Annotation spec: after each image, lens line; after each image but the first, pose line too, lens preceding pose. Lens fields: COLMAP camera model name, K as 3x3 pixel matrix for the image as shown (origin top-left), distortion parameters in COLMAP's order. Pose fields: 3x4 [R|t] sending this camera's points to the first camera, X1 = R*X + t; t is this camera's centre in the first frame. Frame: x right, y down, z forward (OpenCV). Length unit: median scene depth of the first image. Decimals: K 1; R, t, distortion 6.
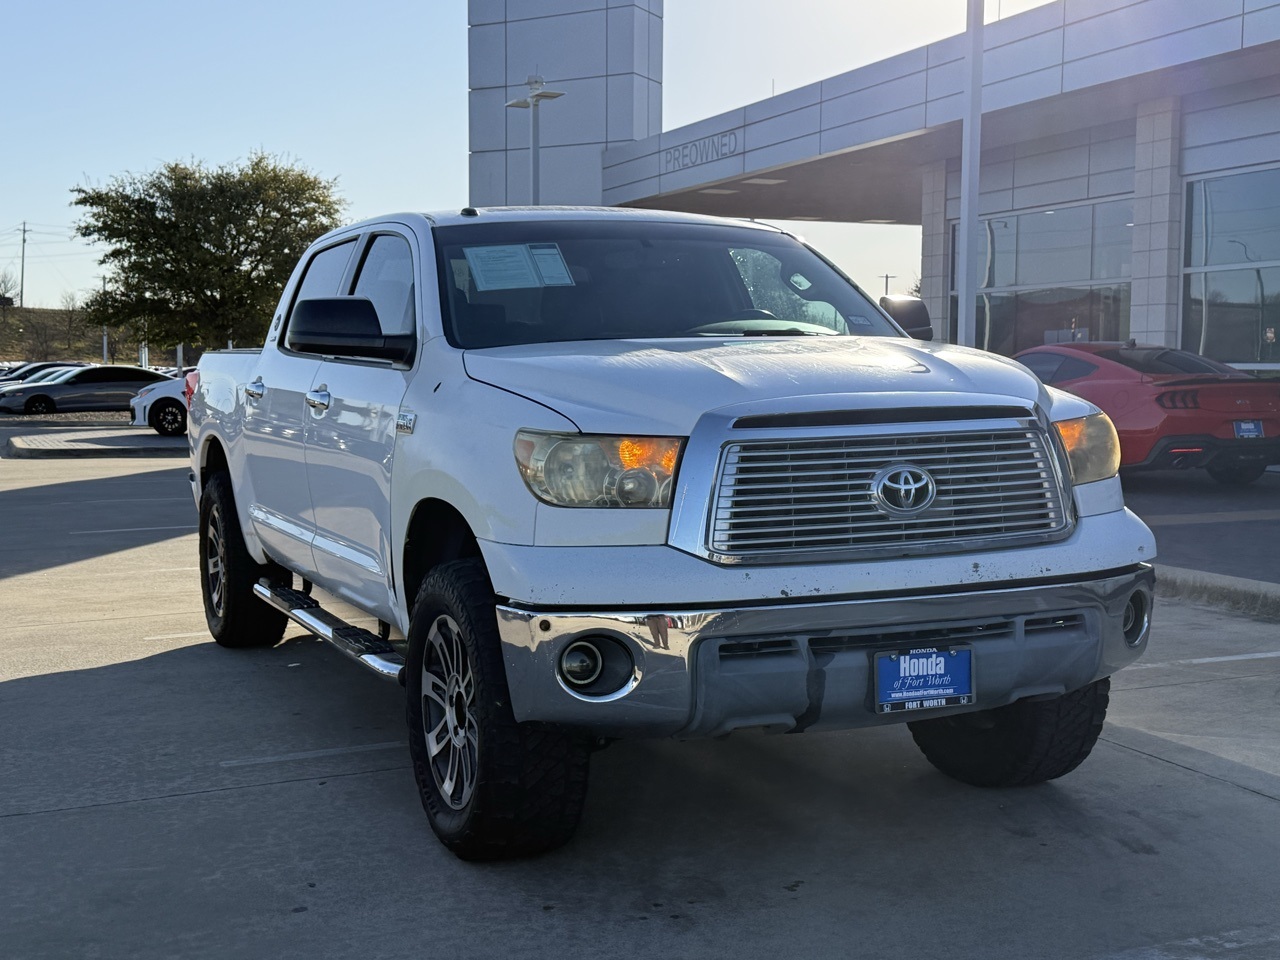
lens RADIAL K [[1629.8, 0, 640.0], [0, 1629.8, 480.0], [0, 0, 1]] dist [0.150341, -0.047903]
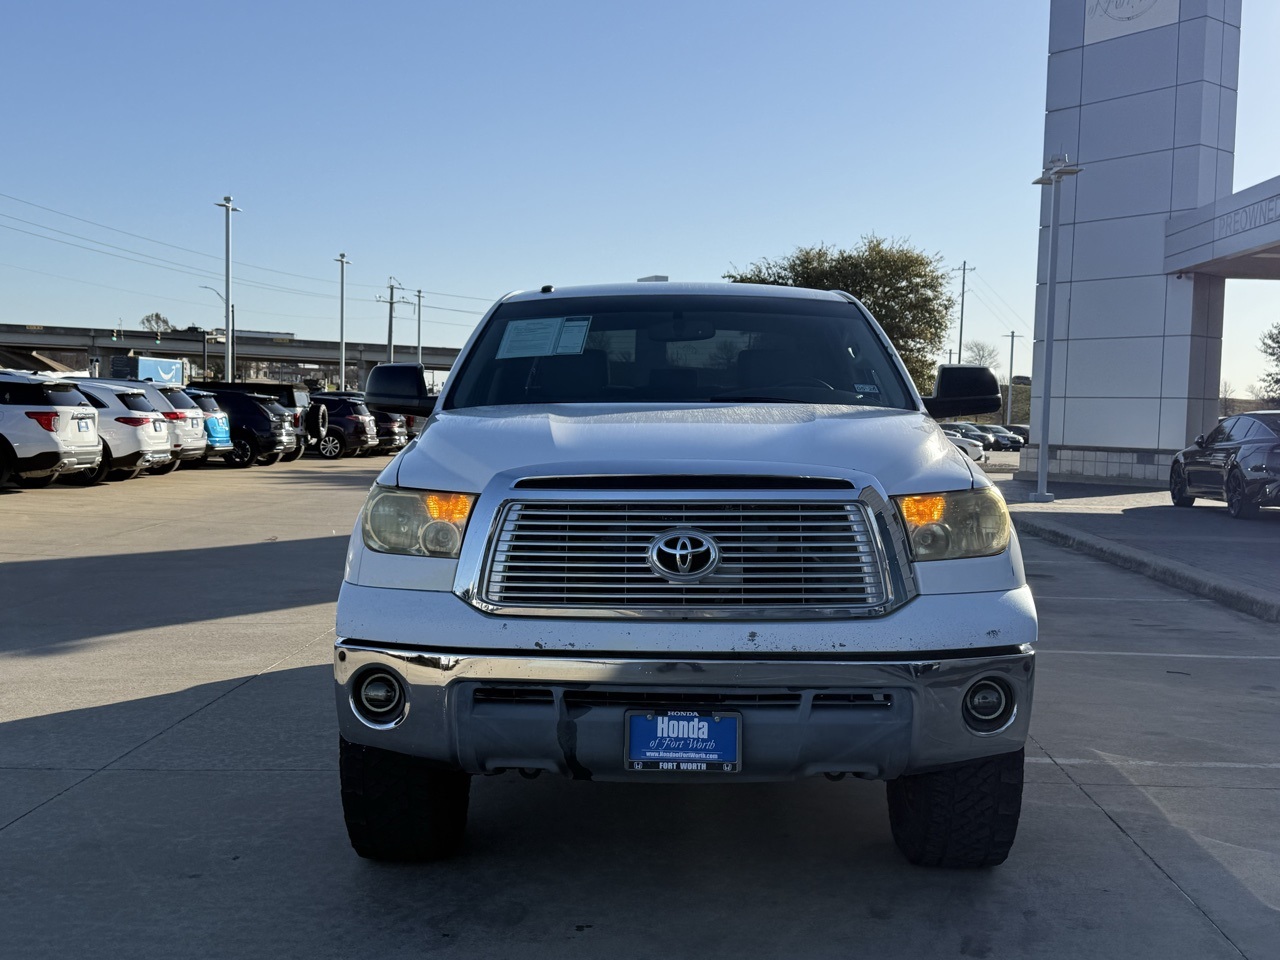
lens RADIAL K [[1442.4, 0, 618.3], [0, 1442.4, 477.5], [0, 0, 1]] dist [0.109561, -0.023459]
pose [[0.903035, 0.037021, -0.427969, 0.512817], [-0.048902, 0.998662, -0.016798, -0.025349], [0.426775, 0.036098, 0.903637, 0.162410]]
